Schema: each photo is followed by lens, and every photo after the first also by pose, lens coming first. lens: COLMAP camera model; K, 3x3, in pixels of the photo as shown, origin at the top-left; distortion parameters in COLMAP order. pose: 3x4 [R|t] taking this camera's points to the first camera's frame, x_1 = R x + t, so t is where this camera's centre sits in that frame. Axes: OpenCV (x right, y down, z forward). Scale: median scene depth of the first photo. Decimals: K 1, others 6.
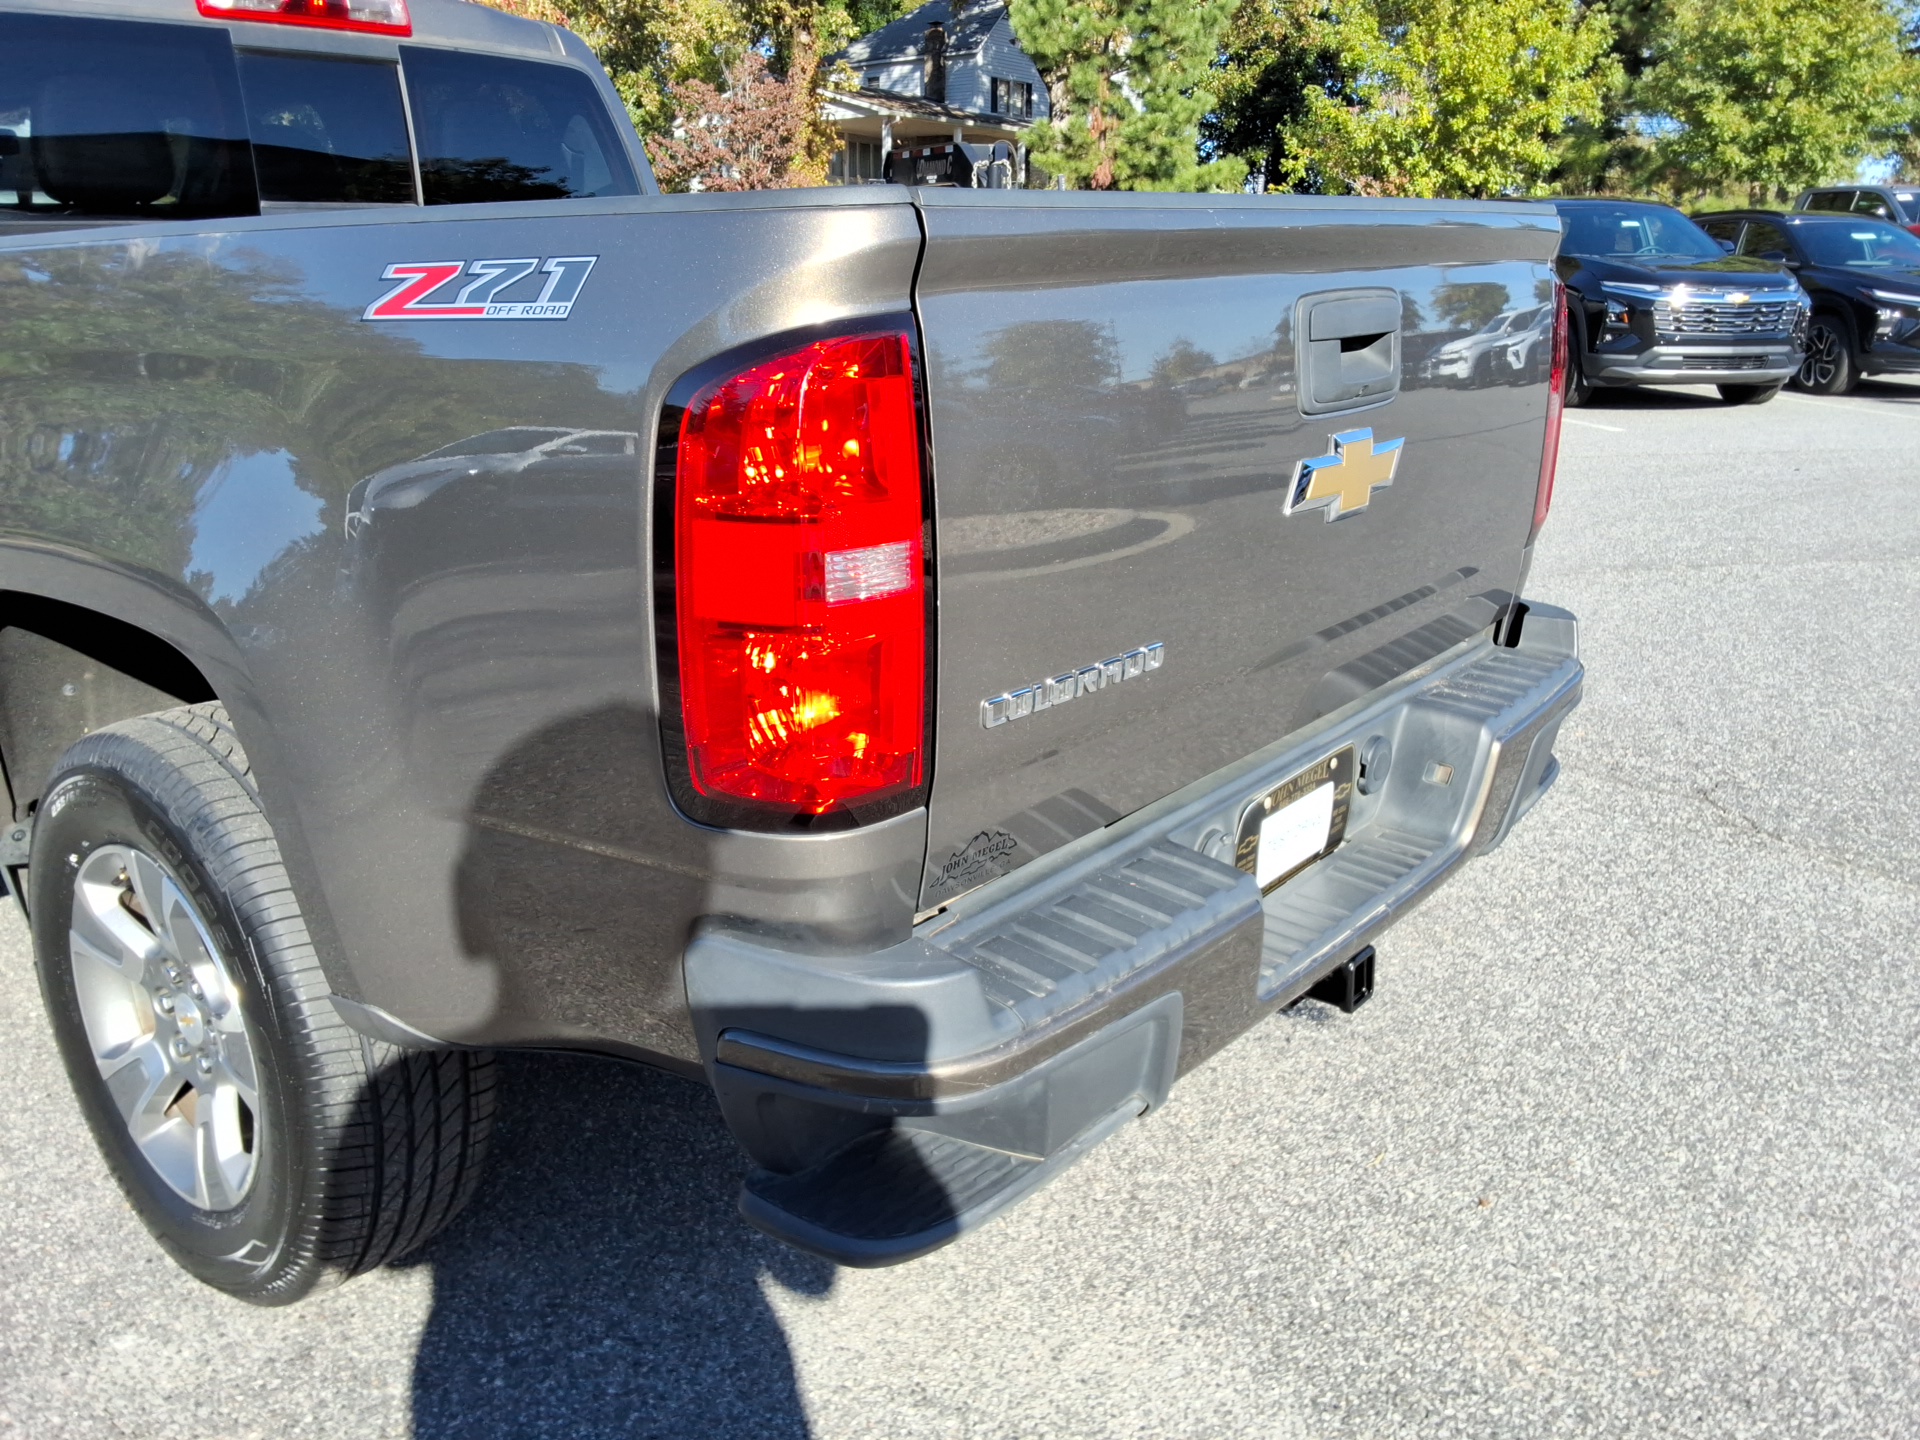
lens RADIAL K [[1538.2, 0, 975.8], [0, 1538.2, 696.5], [0, 0, 1]] dist [0.140439, -0.228113]
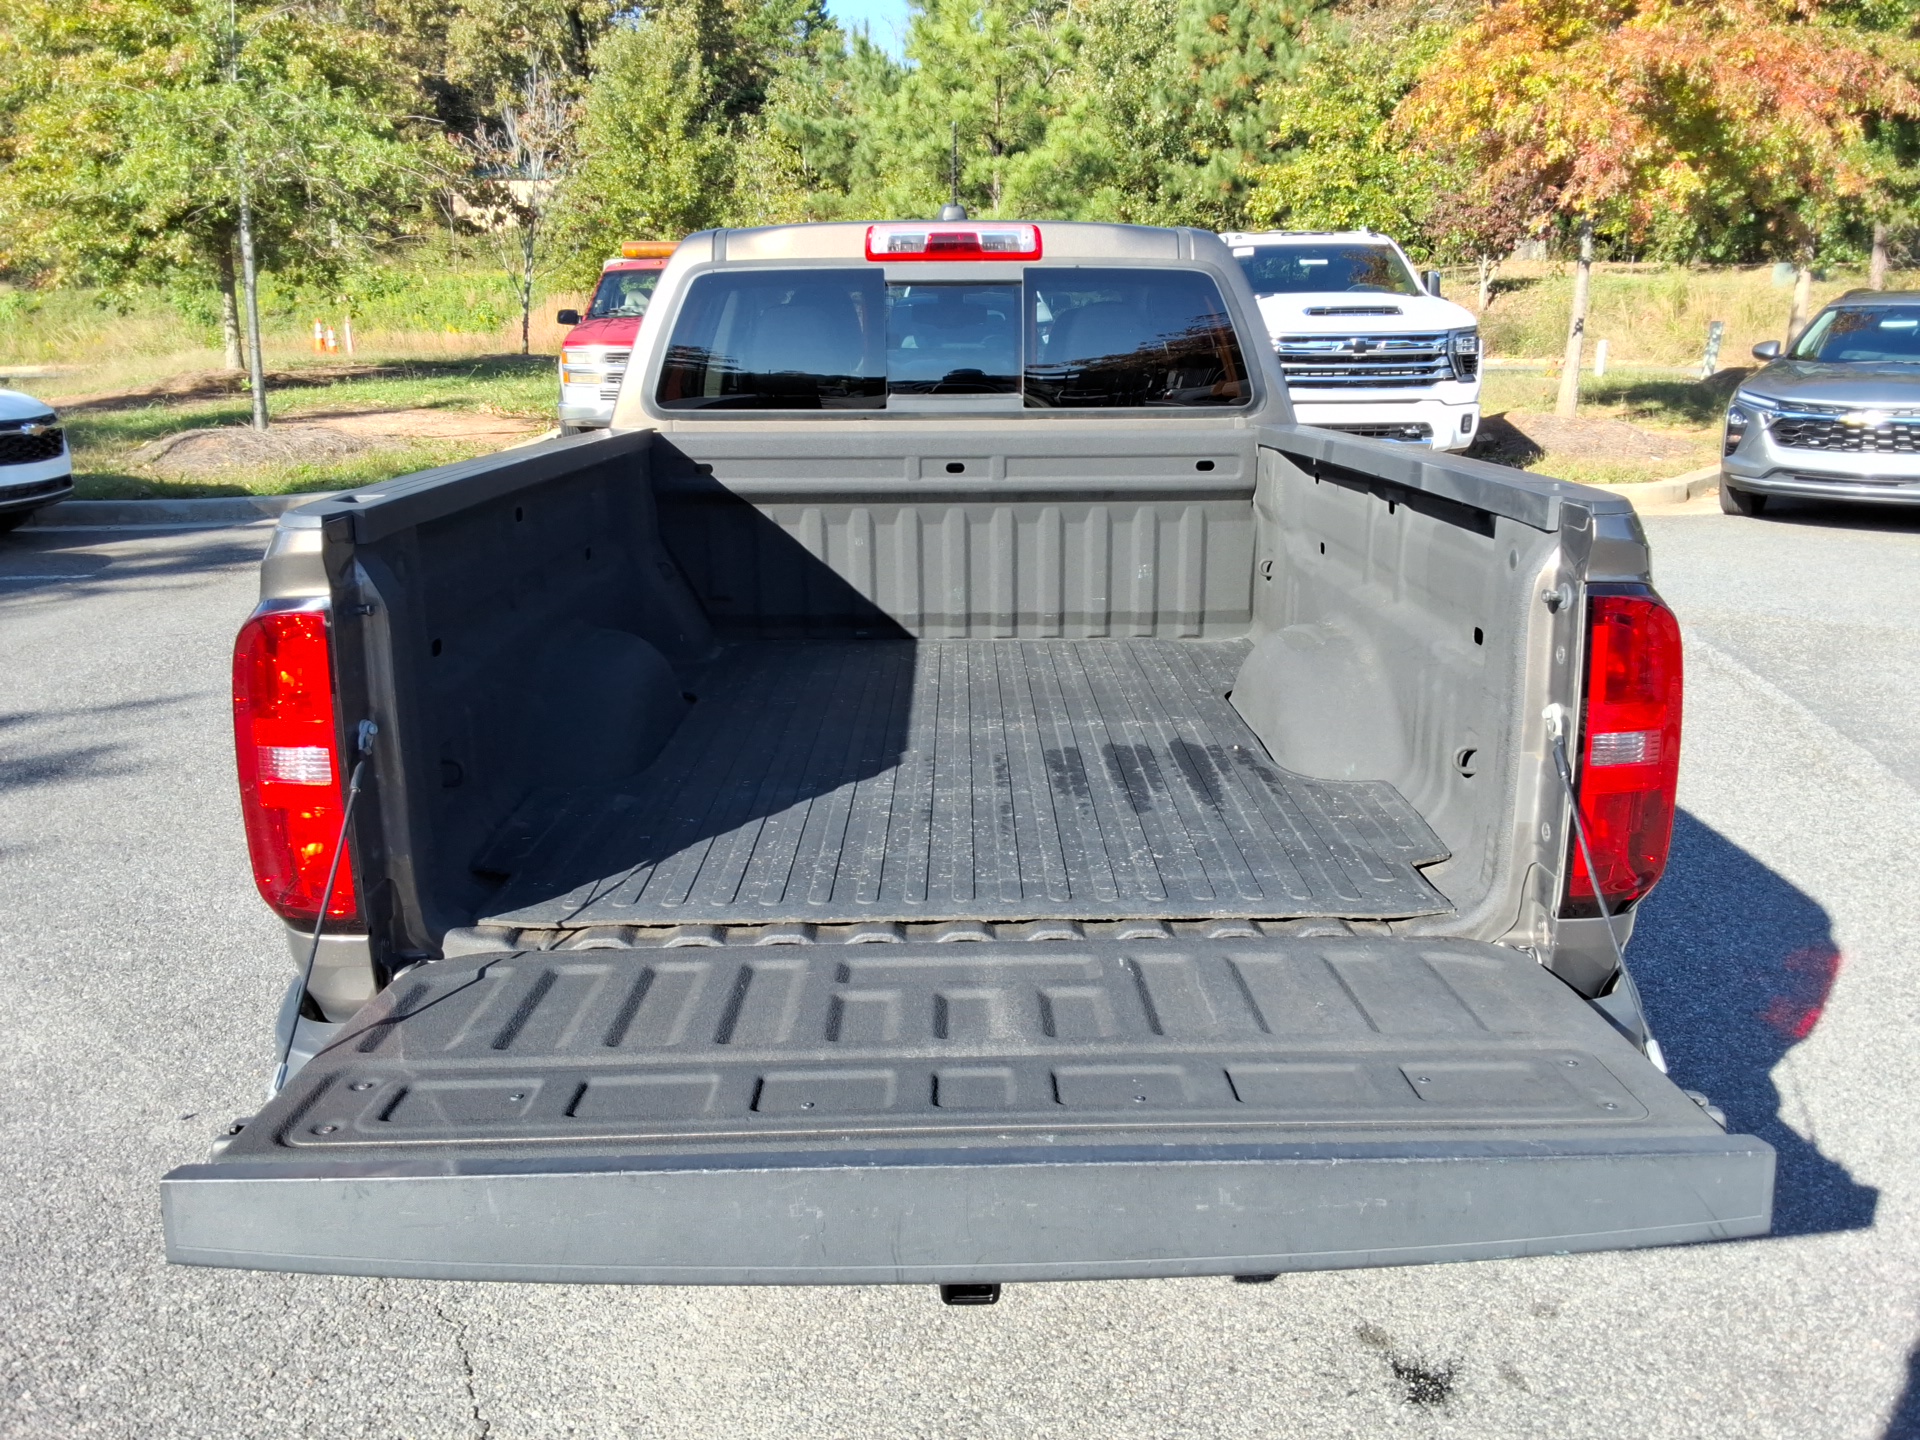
lens RADIAL K [[1538.0, 0, 976.4], [0, 1538.0, 700.5], [0, 0, 1]] dist [0.117749, -0.181814]
pose [[0.632674, 0.190621, -0.750591, 0.081179], [-0.212644, 0.974739, 0.068308, -0.021356], [0.744652, 0.116392, 0.657227, 0.027872]]
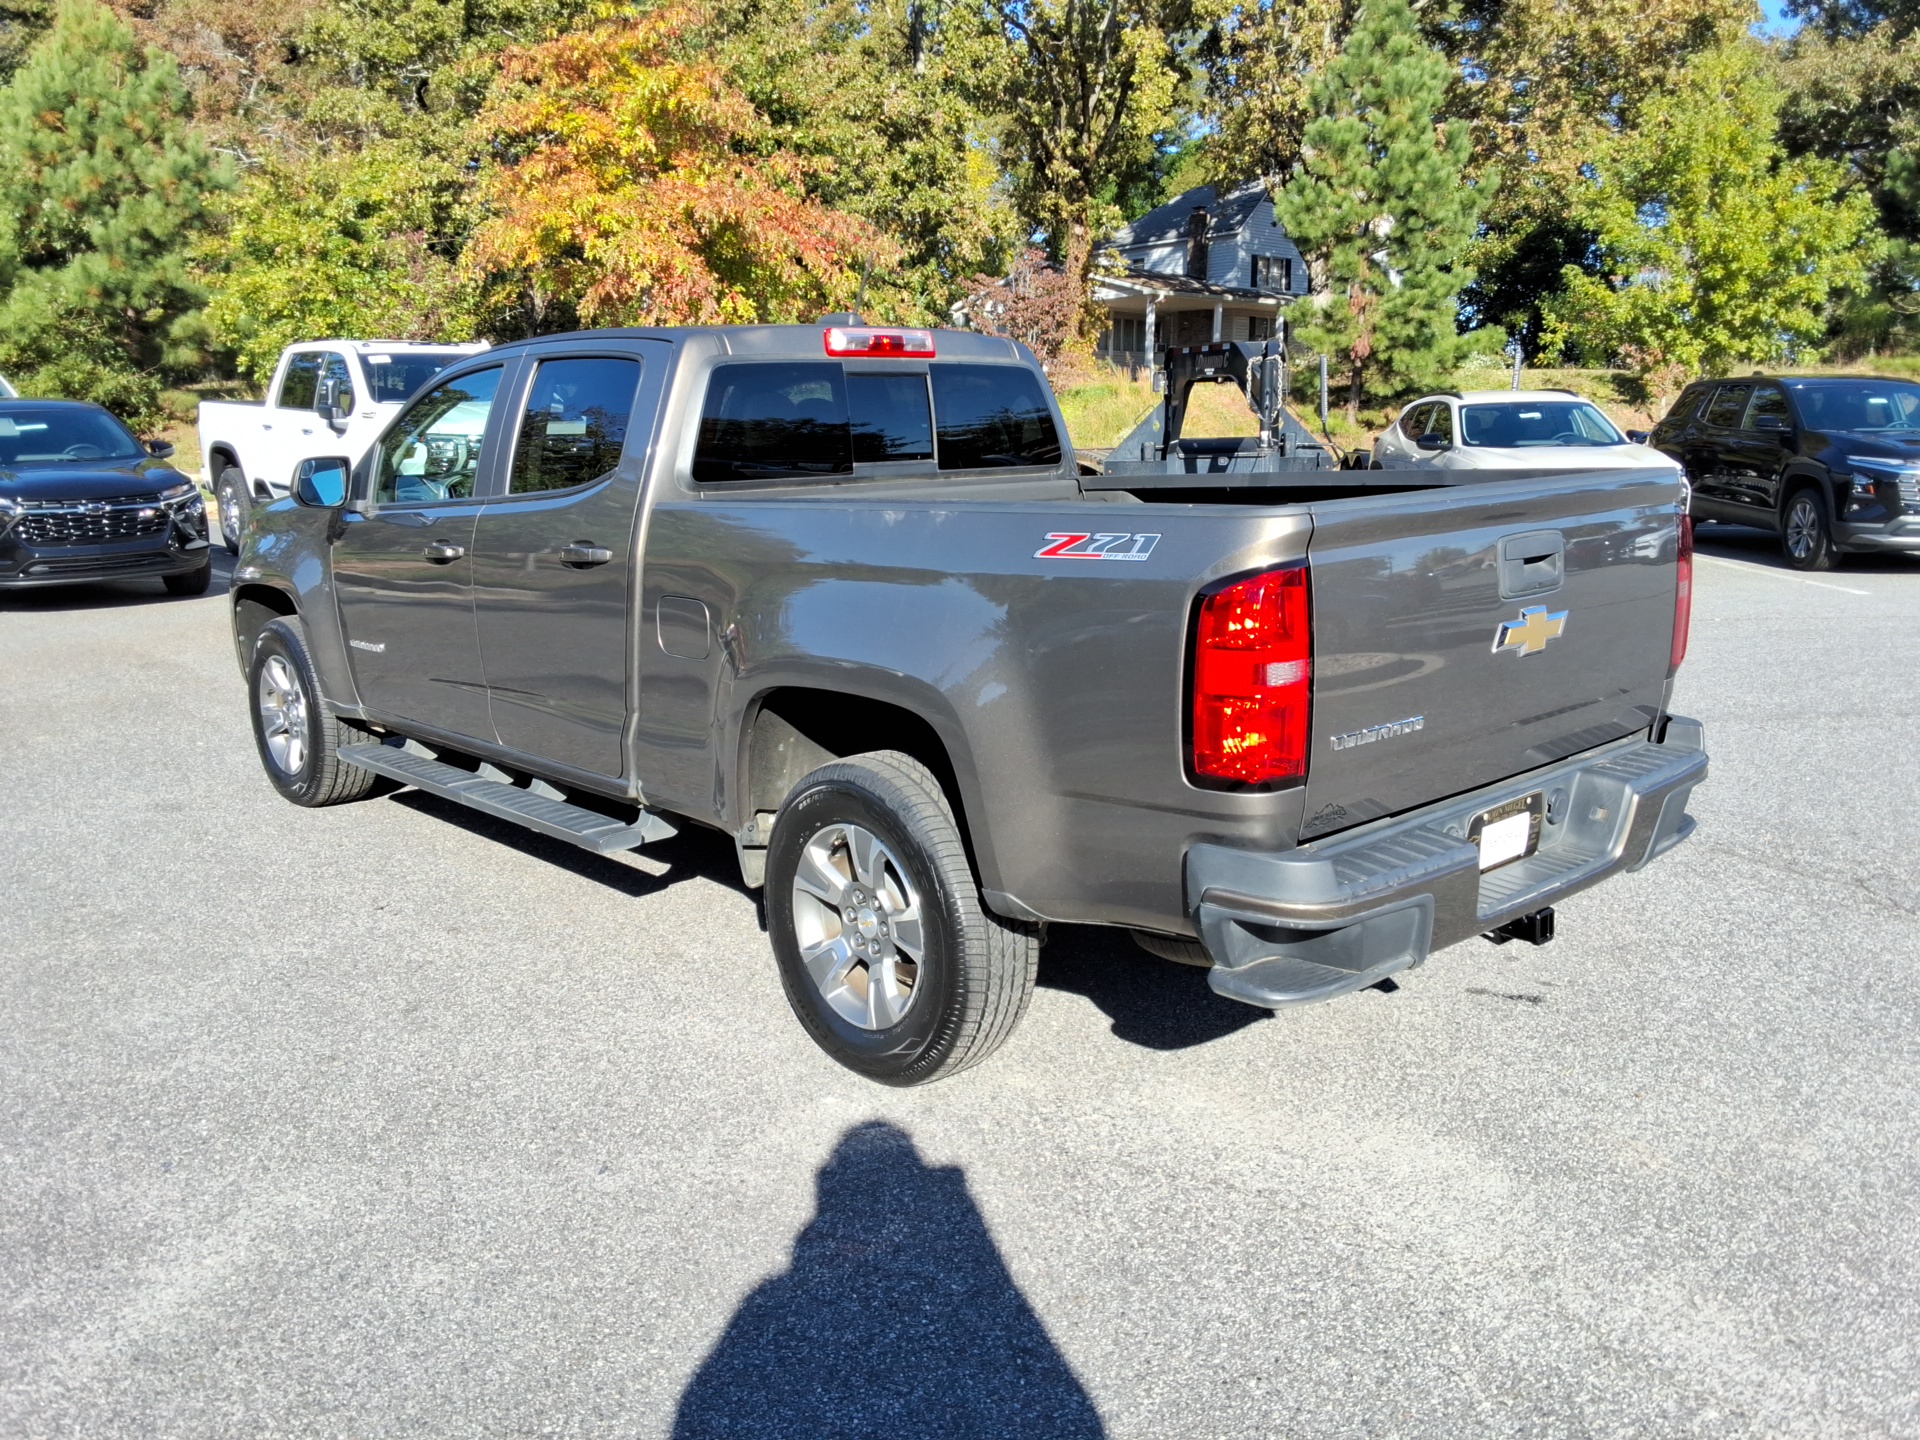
lens RADIAL K [[1538.2, 0, 975.8], [0, 1538.2, 696.5], [0, 0, 1]] dist [0.140439, -0.228113]
pose [[0.987361, 0.014976, -0.157776, -0.008795], [-0.030260, 0.995024, -0.094925, 0.009978], [0.155569, 0.098500, 0.982902, -0.070189]]
